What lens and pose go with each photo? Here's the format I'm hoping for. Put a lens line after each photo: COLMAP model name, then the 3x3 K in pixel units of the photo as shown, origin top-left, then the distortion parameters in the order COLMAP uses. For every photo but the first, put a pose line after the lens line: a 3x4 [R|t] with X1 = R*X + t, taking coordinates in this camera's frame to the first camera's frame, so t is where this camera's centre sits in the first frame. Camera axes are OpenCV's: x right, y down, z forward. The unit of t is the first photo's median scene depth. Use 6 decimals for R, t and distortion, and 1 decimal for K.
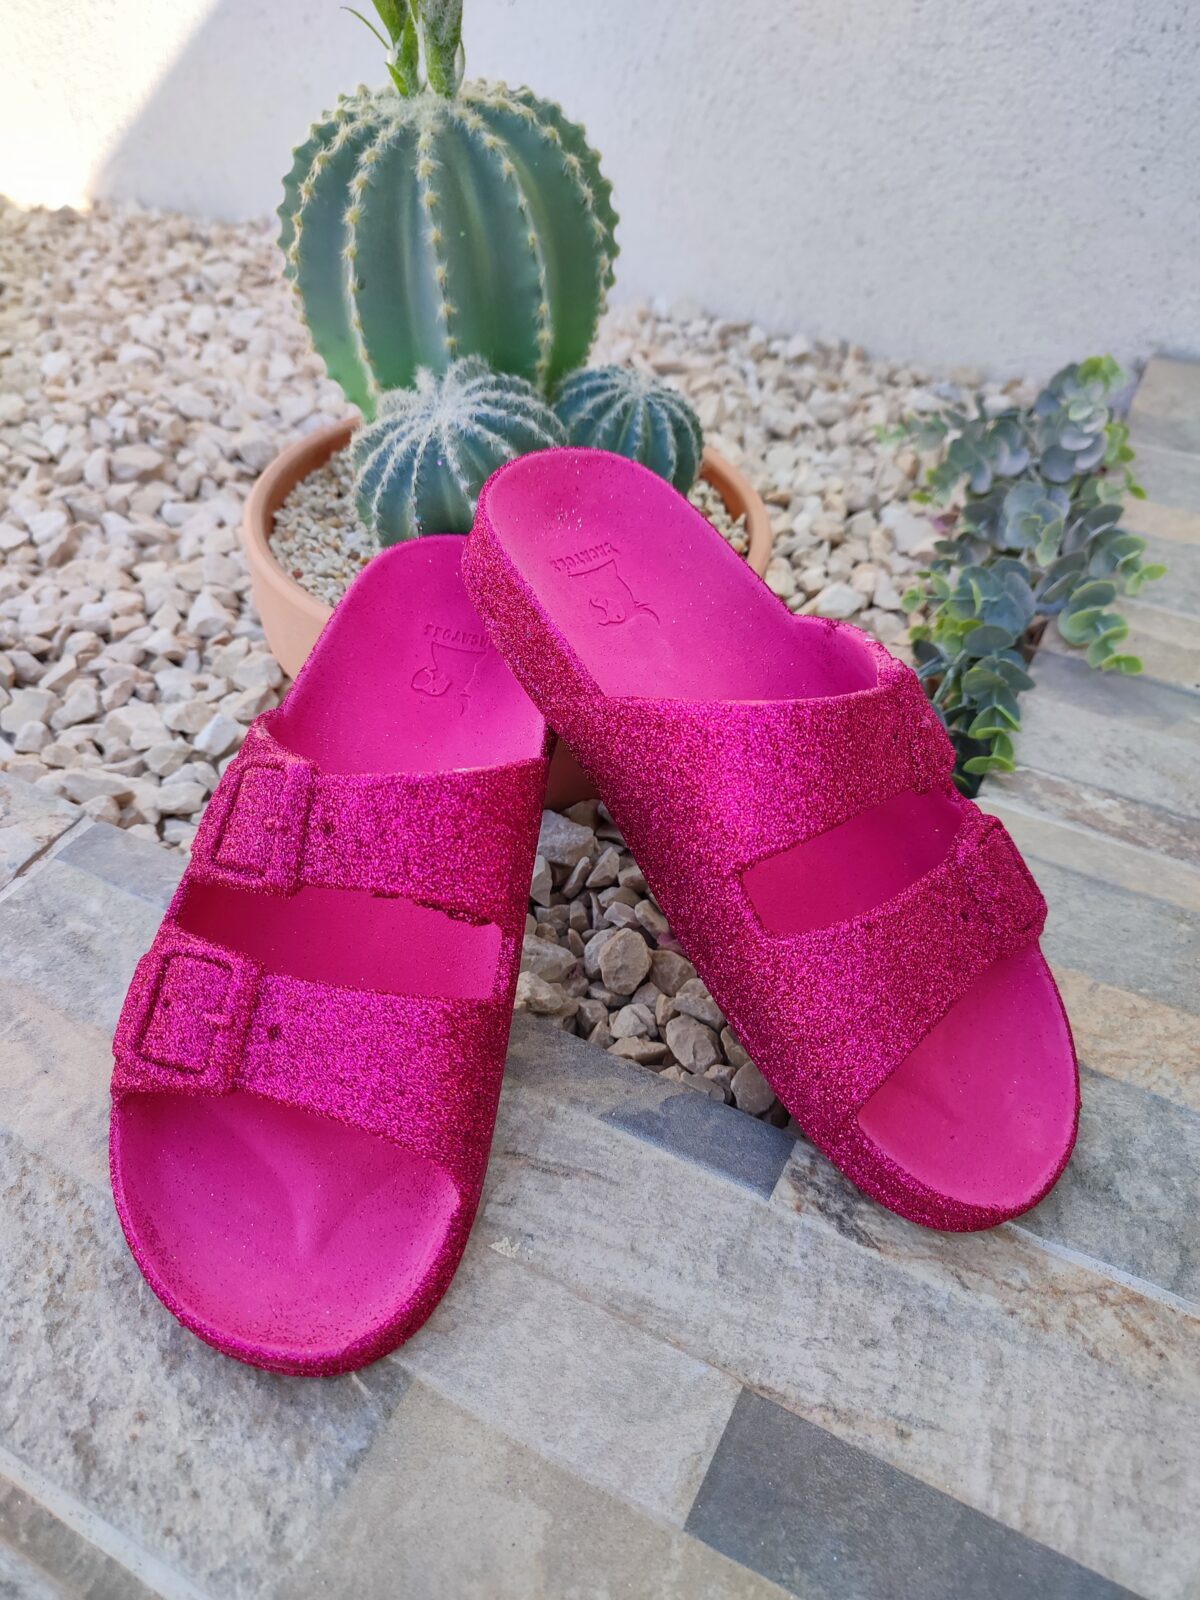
lens RADIAL K [[1189.3, 0, 600.0], [0, 1189.3, 800.0], [0, 0, 1]] dist [-0.004067, -0.016163]
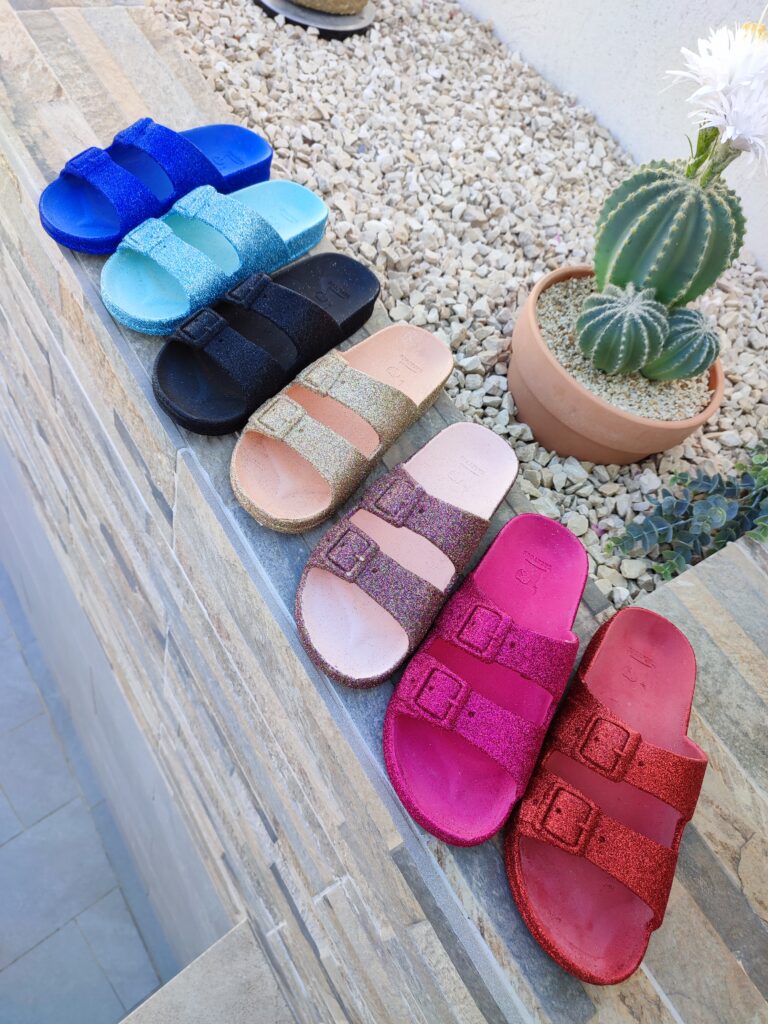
lens RADIAL K [[738.6, 0, 384.0], [0, 738.6, 512.0], [0, 0, 1]] dist [0.005531, 0.001451]
pose [[0.851539, 0.511871, -0.113444, -0.149442], [-0.488546, 0.853211, 0.182633, 0.016721], [0.190276, -0.100096, 0.976614, -0.588924]]
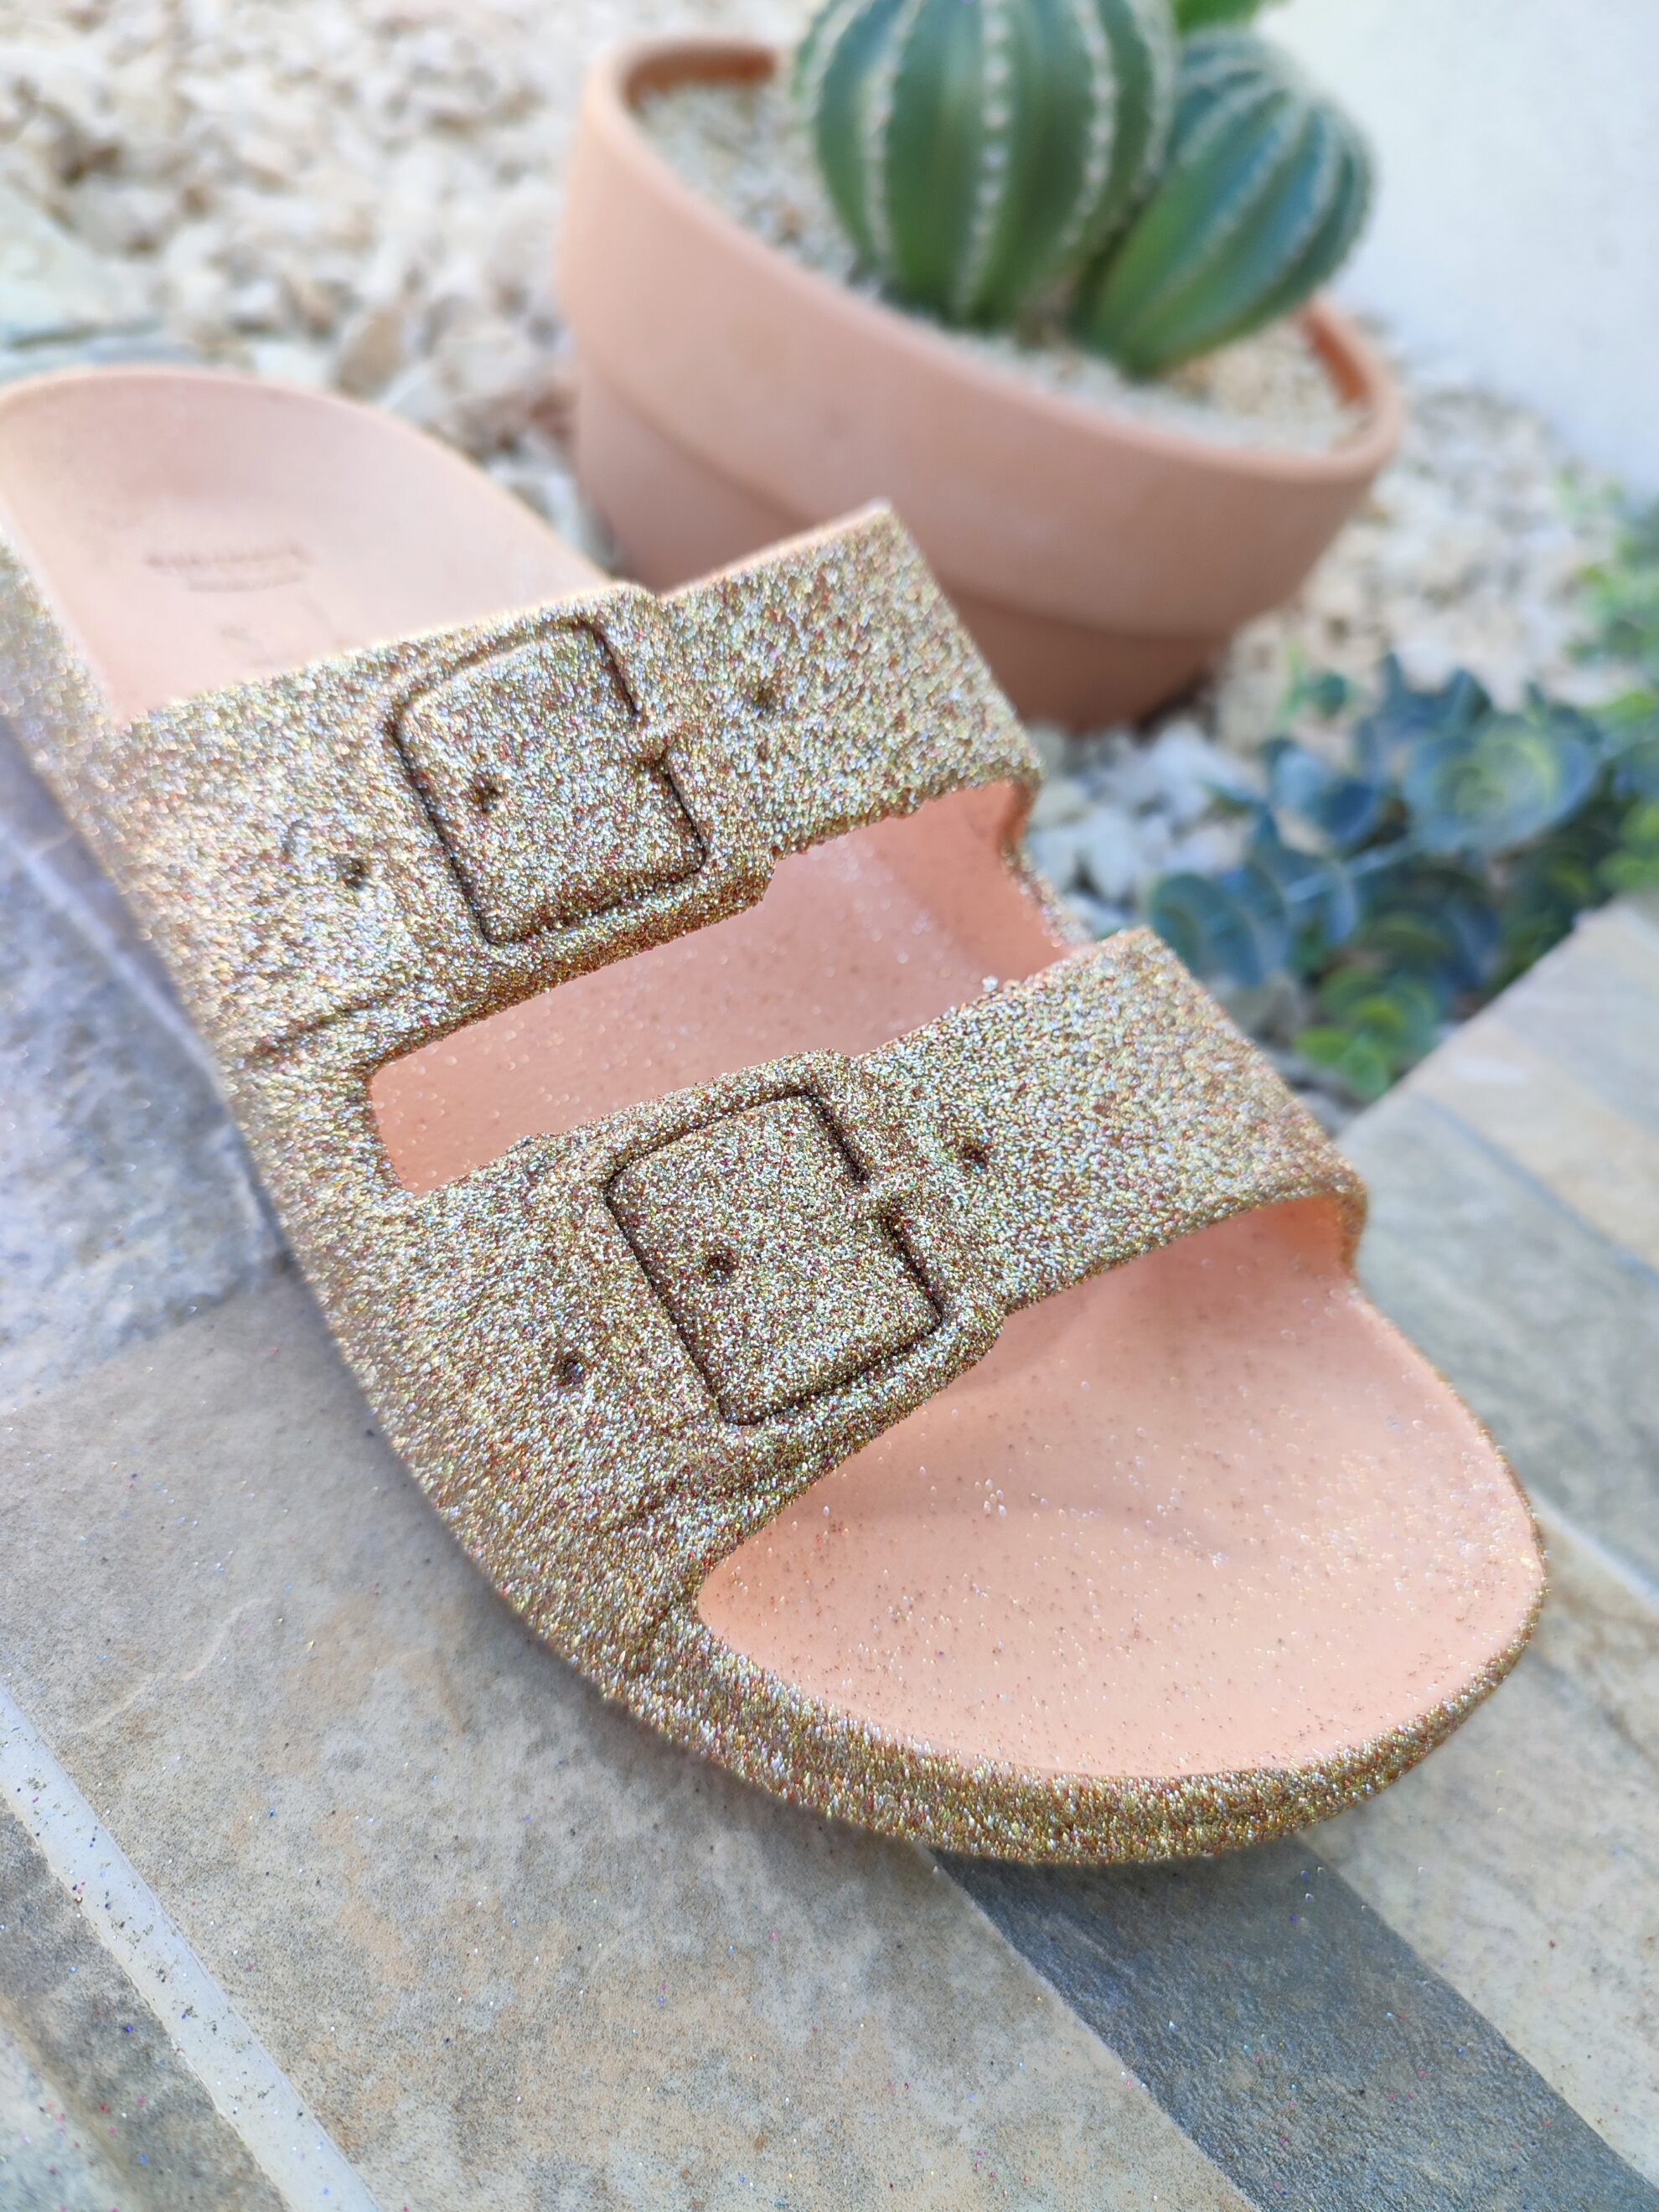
lens RADIAL K [[1670.8, 0, 829.5], [0, 1670.8, 1106.0], [0, 0, 1]] dist [-0.000364, -0.119783]
pose [[0.928112, 0.372260, -0.005517, 0.005687], [-0.372301, 0.928018, -0.013175, 0.205031], [0.000215, 0.014282, 0.999898, 0.165173]]
